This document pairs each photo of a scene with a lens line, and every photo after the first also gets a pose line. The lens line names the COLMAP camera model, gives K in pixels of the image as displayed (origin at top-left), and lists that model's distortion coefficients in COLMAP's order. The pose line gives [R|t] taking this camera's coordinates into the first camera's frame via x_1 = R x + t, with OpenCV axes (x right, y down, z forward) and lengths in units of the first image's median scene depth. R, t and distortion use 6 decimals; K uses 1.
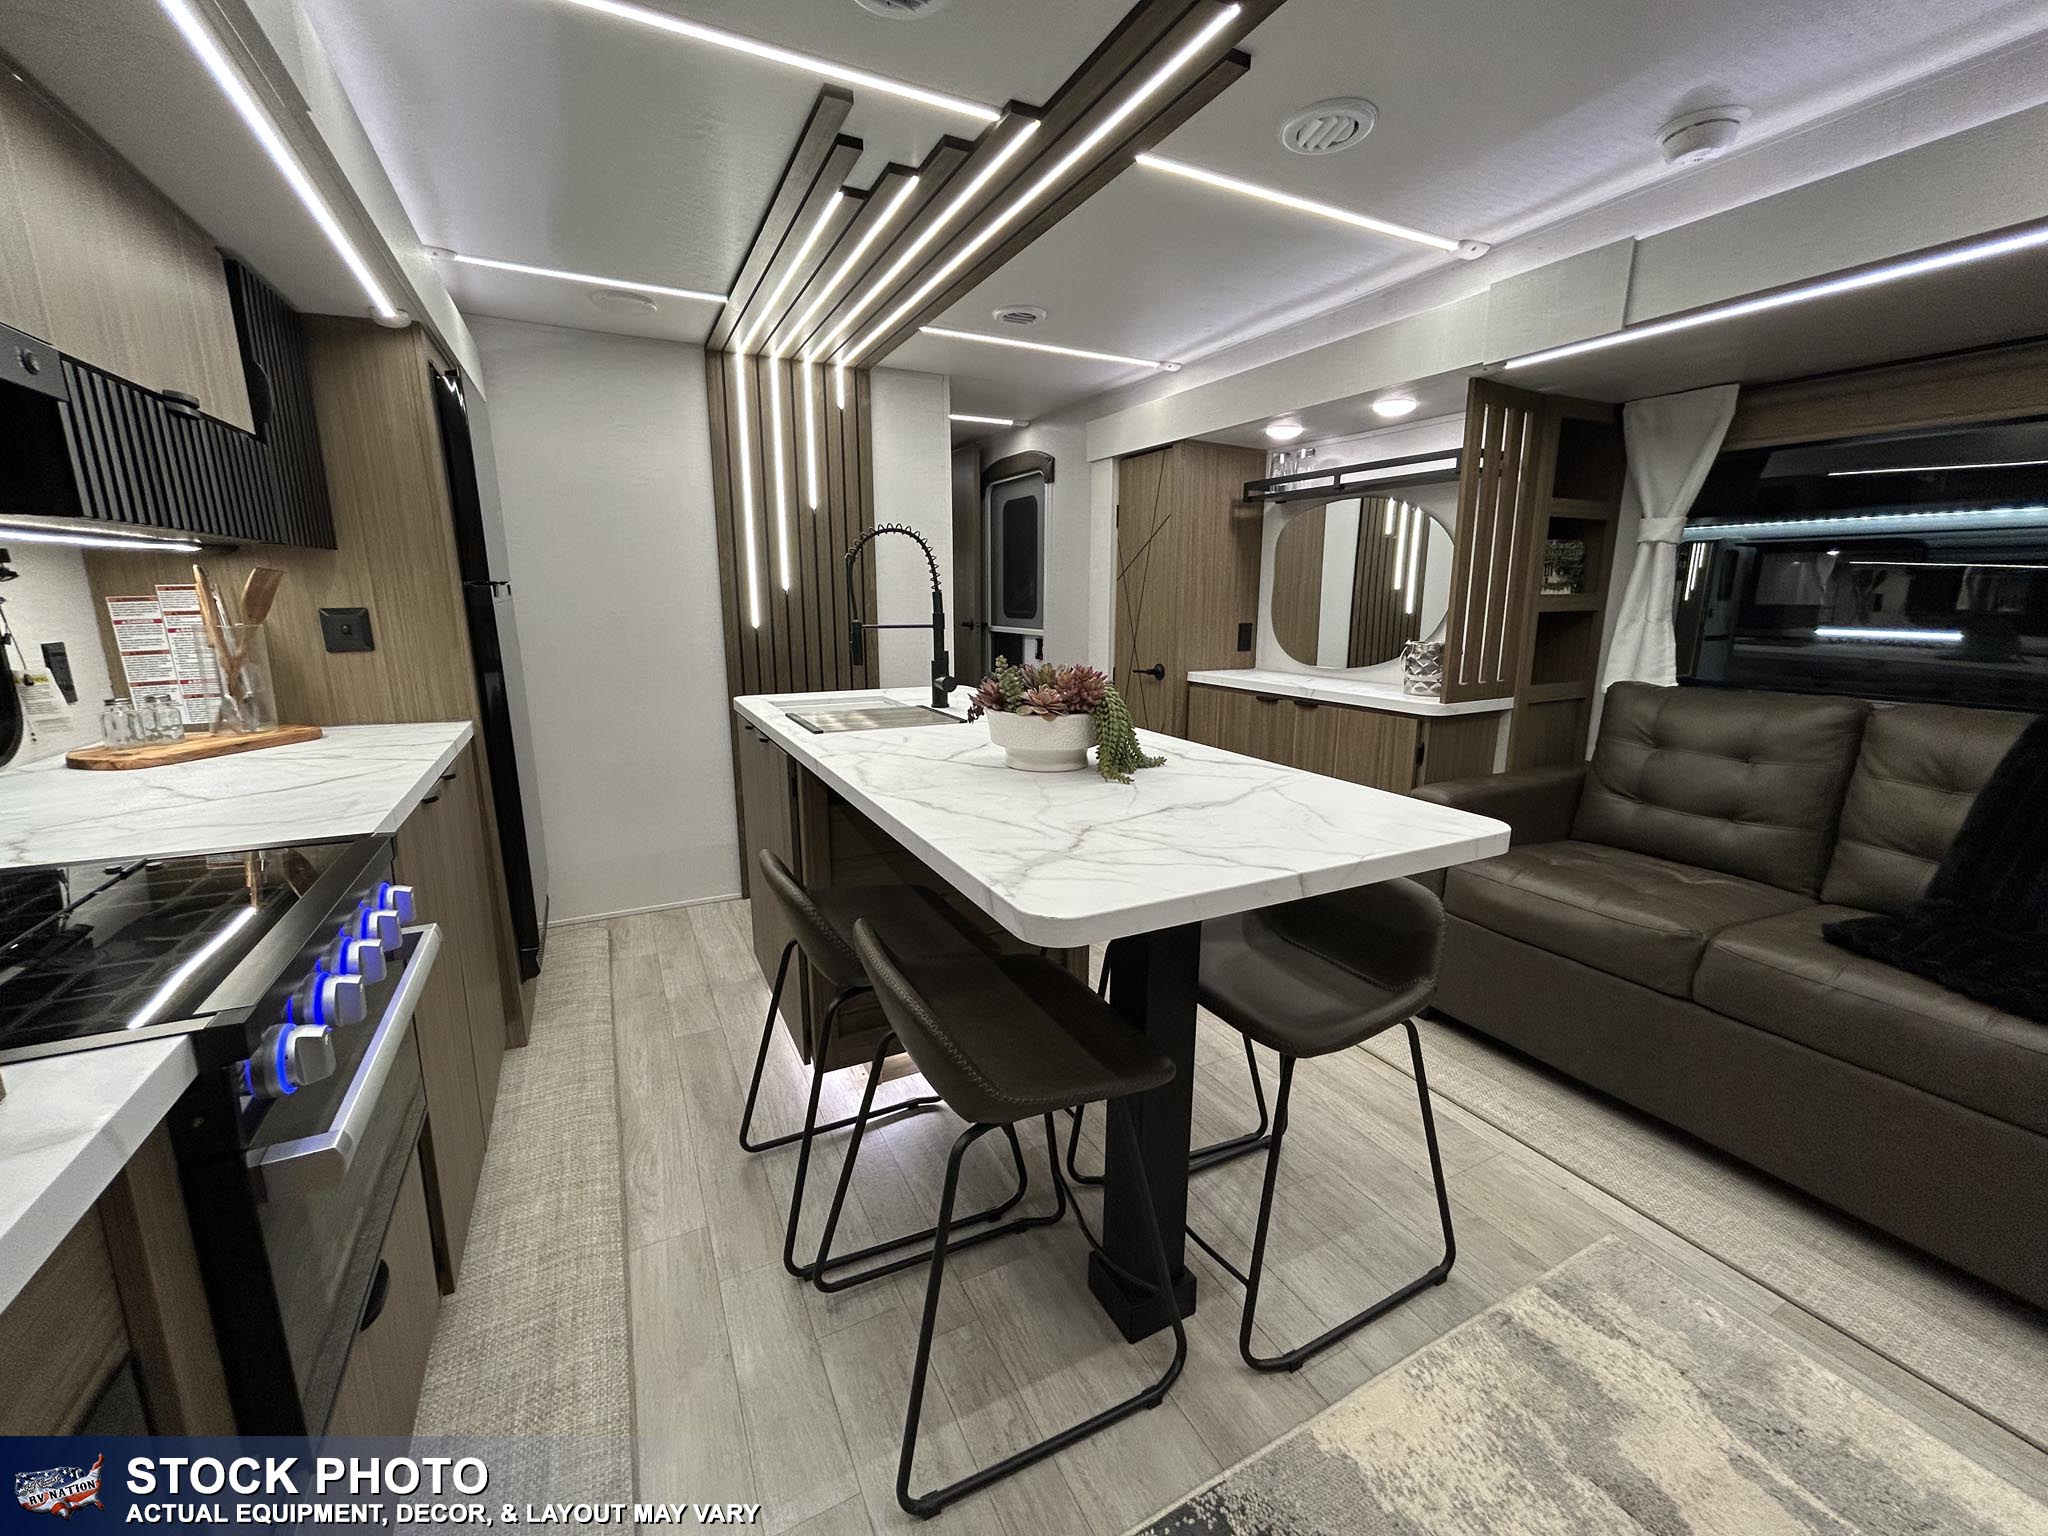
lens RADIAL K [[826.5, 0, 1023.6], [0, 826.5, 765.4], [0, 0, 1]] dist [0.000861, 0.000303]
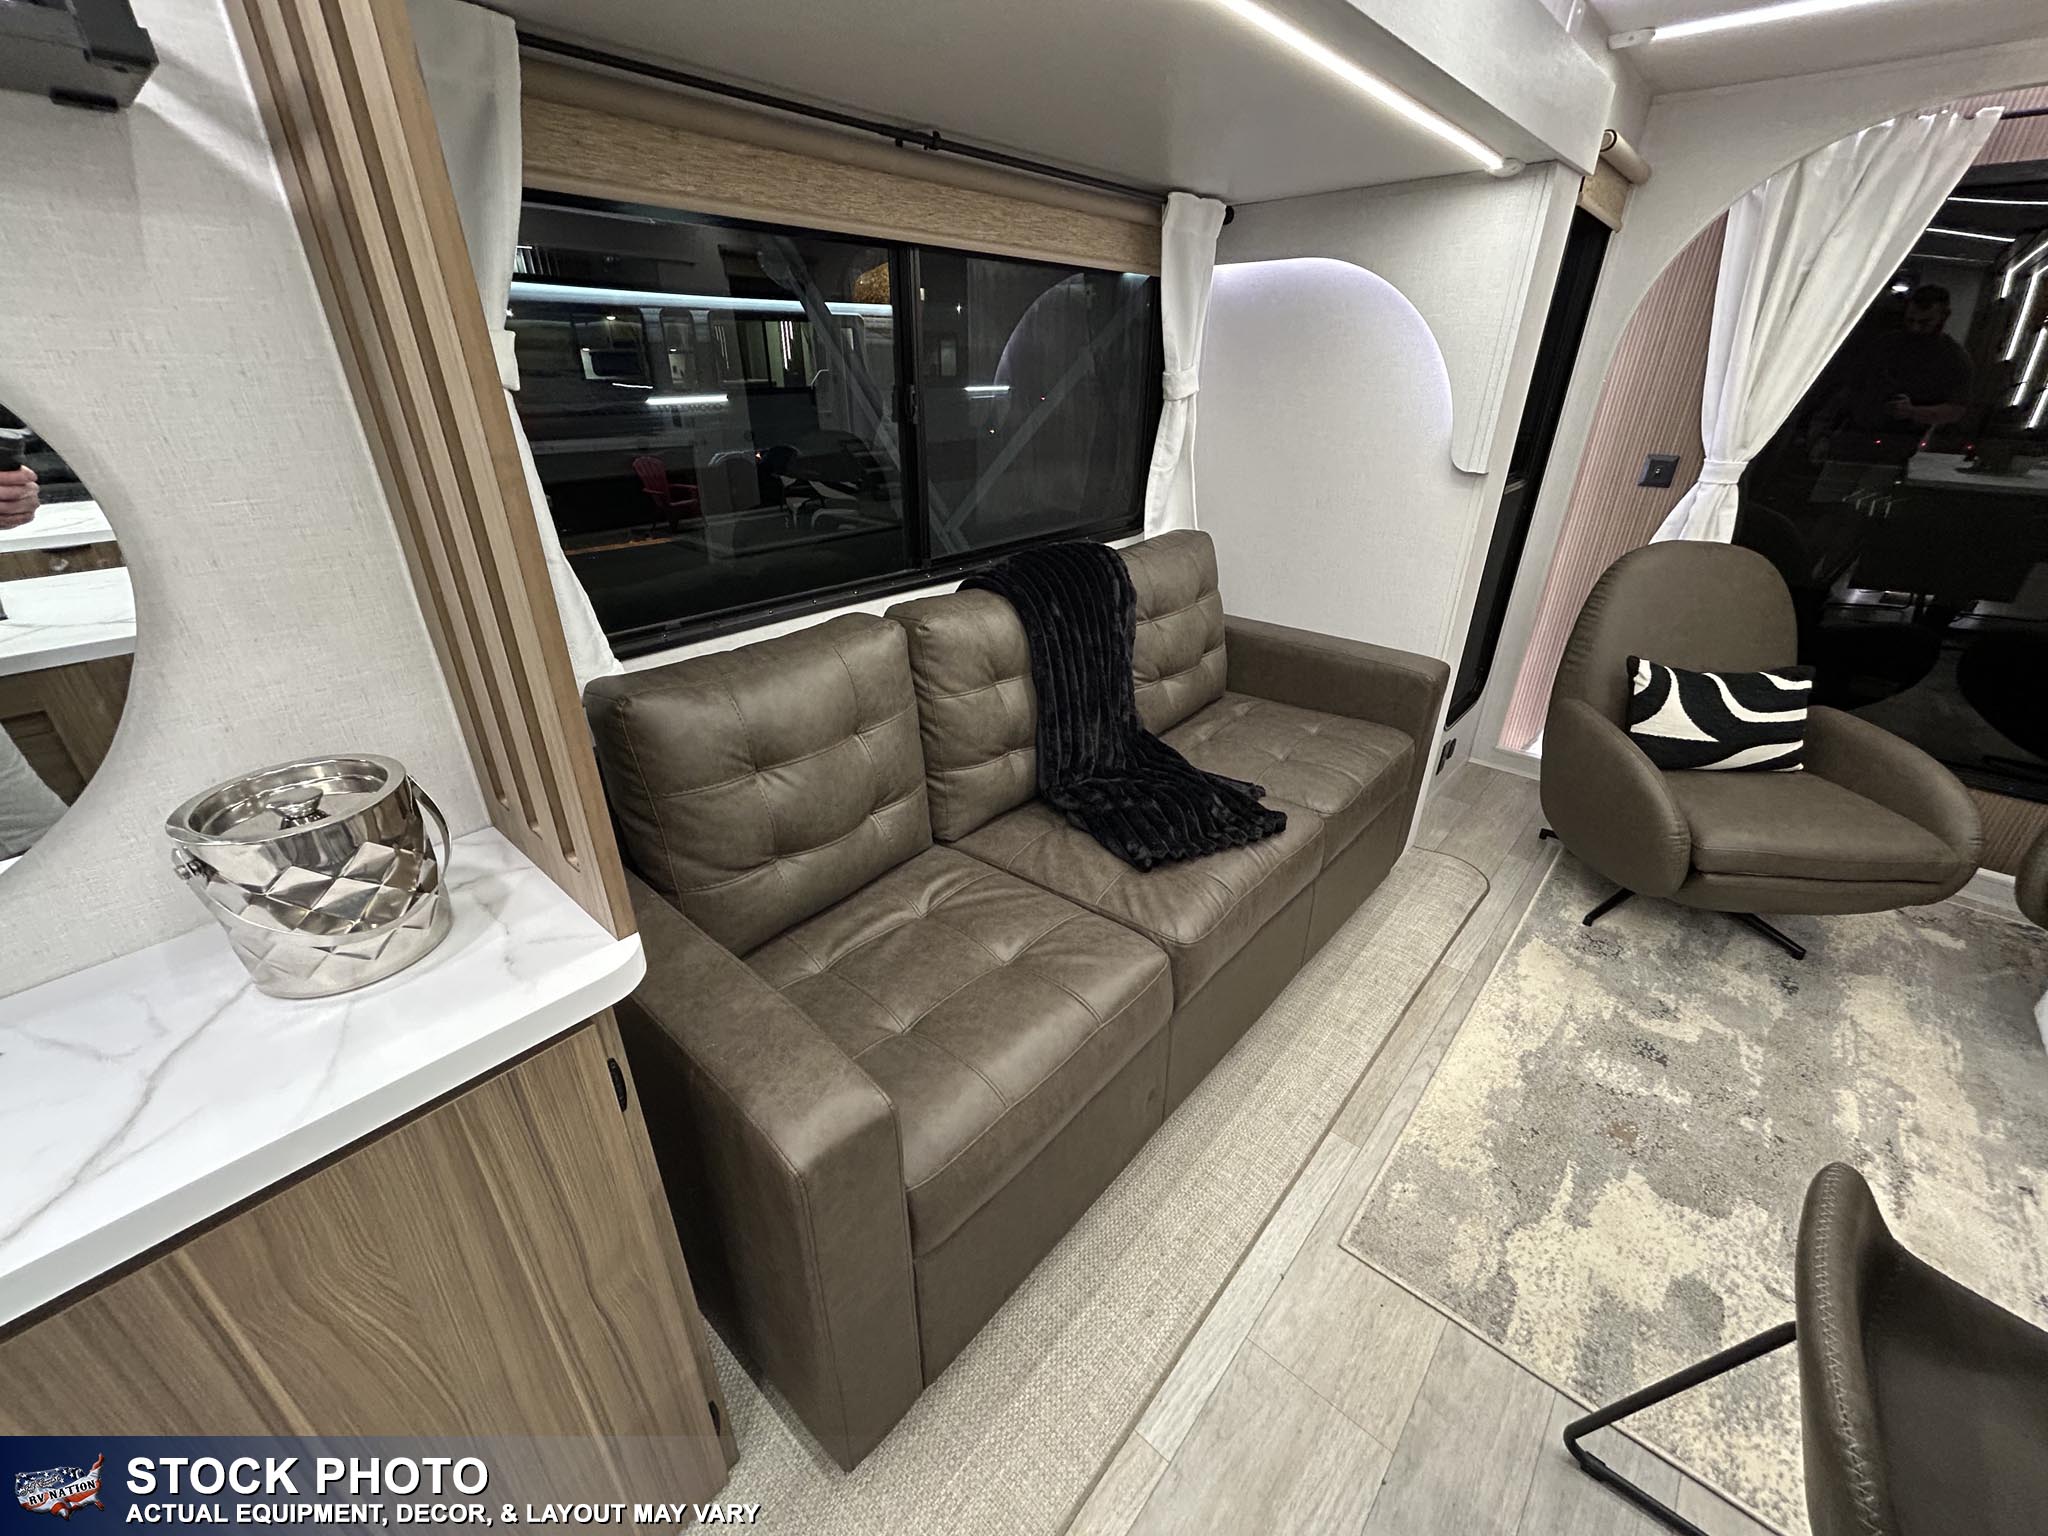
lens RADIAL K [[826.5, 0, 1023.4], [0, 826.5, 760.4], [0, 0, 1]] dist [0.000861, 0.000303]
pose [[-0.361411, -0.413965, 0.835473, 0.285838], [0.183809, 0.846824, 0.499102, -0.383534], [-0.914110, 0.333948, -0.229961, 1.291103]]
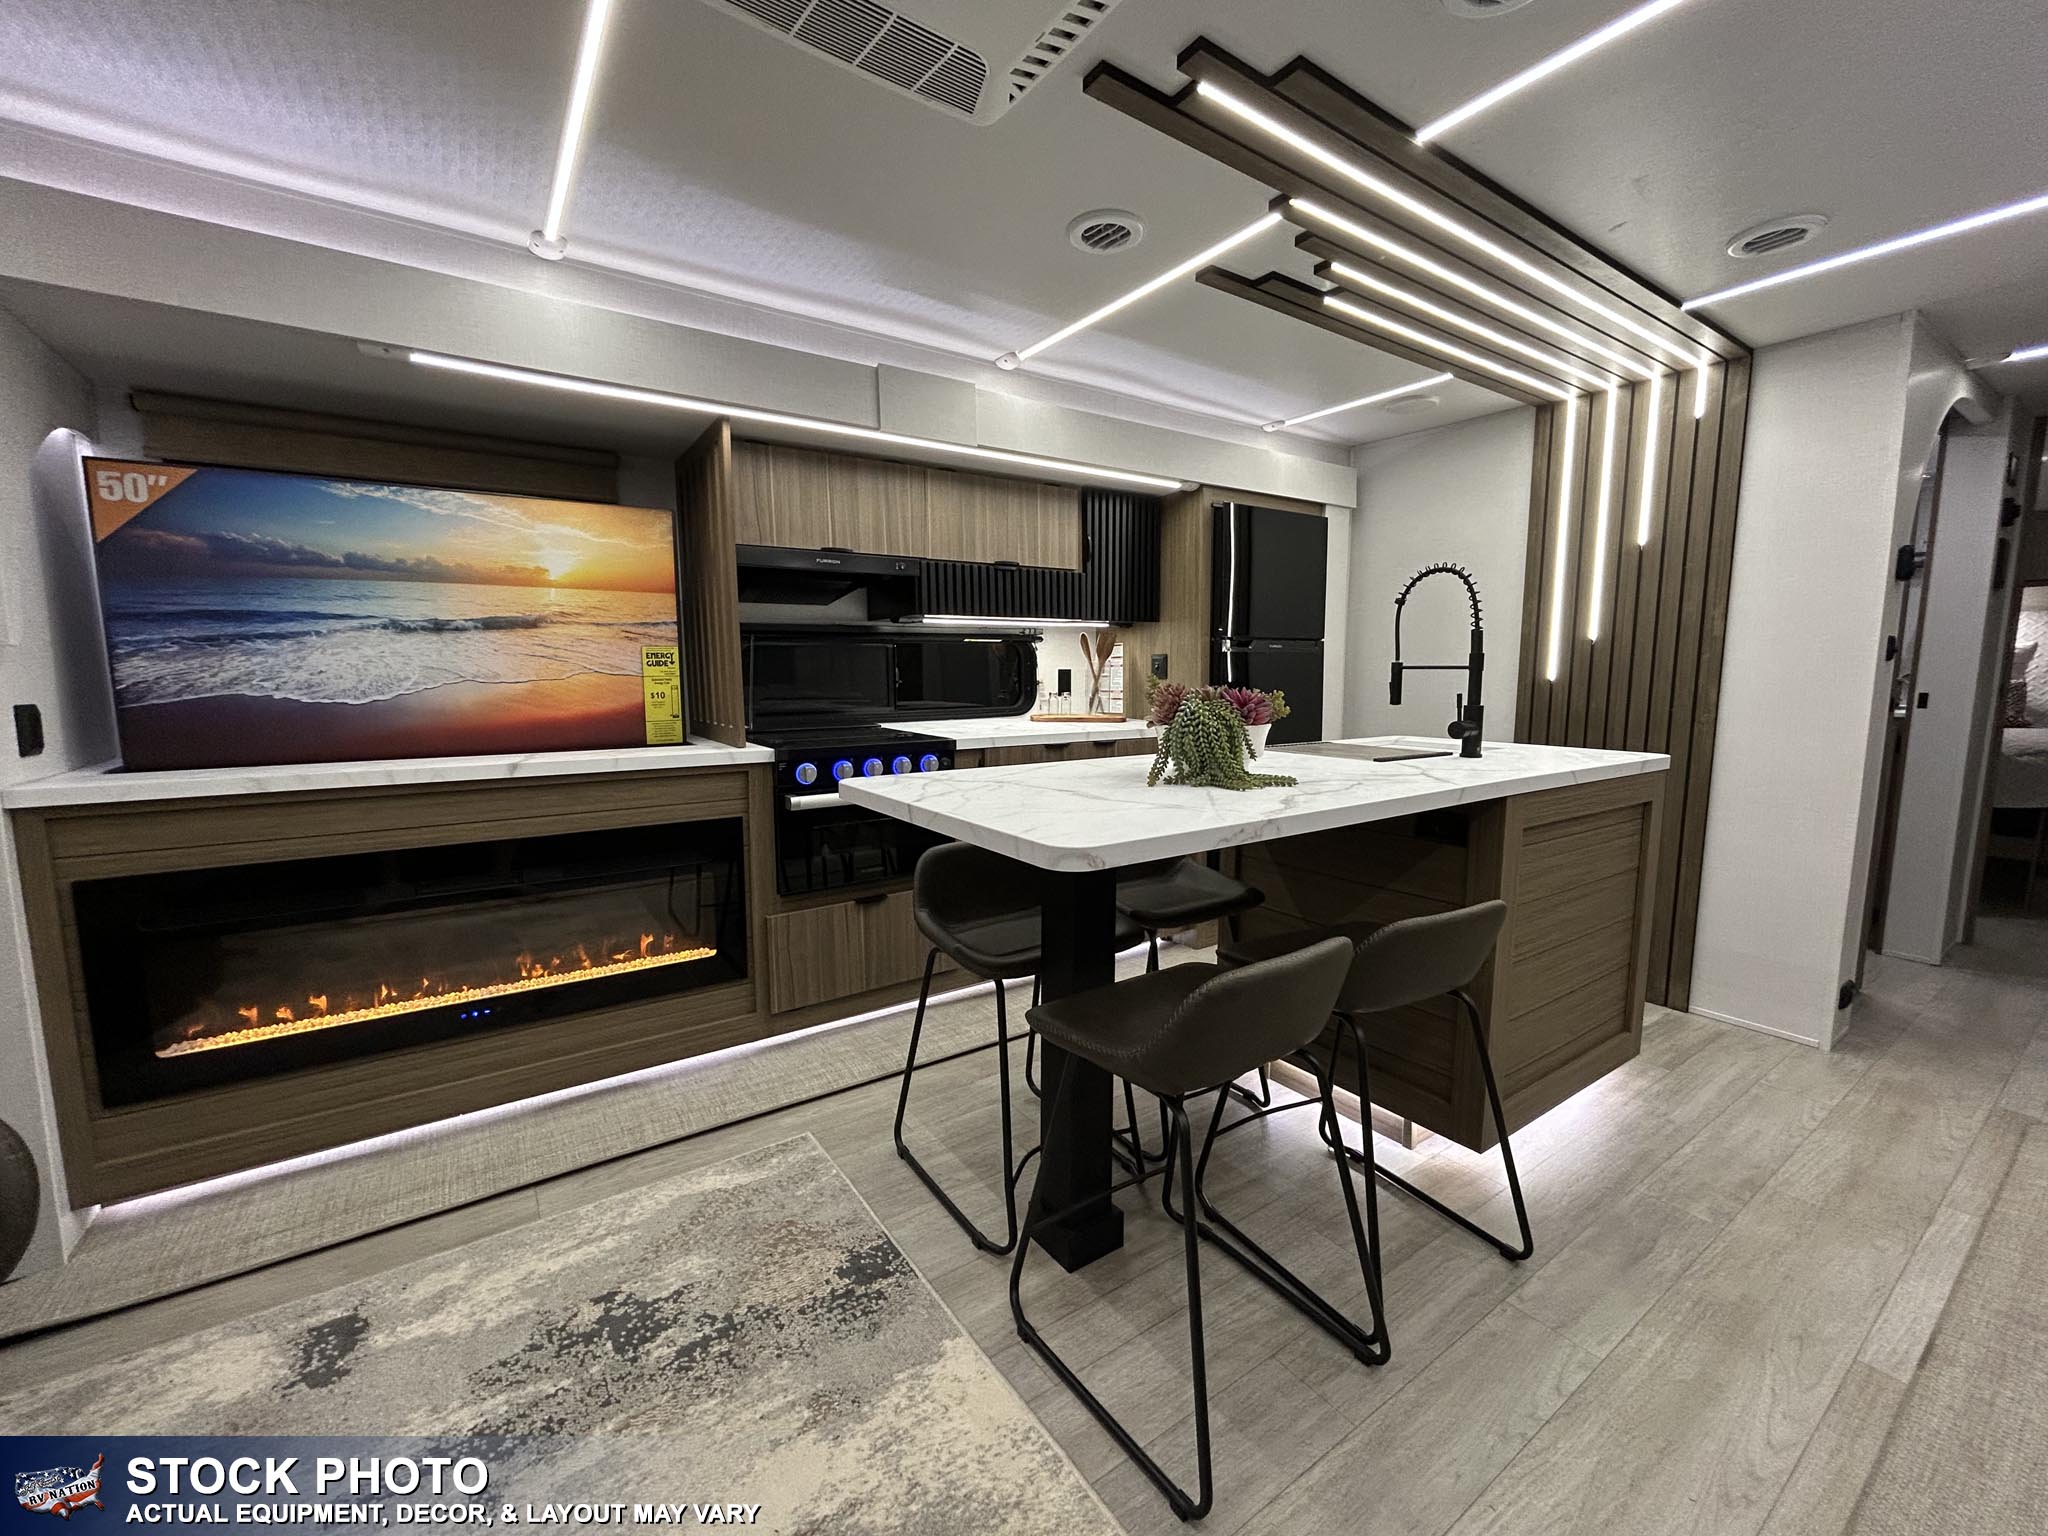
lens RADIAL K [[826.5, 0, 1019.9], [0, 826.5, 766.2], [0, 0, 1]] dist [0.000861, 0.000303]
pose [[0.124673, 0.115265, -0.985480, 1.016984], [-0.204781, 0.974834, 0.088113, -0.057001], [0.970835, 0.190822, 0.145140, 0.558481]]
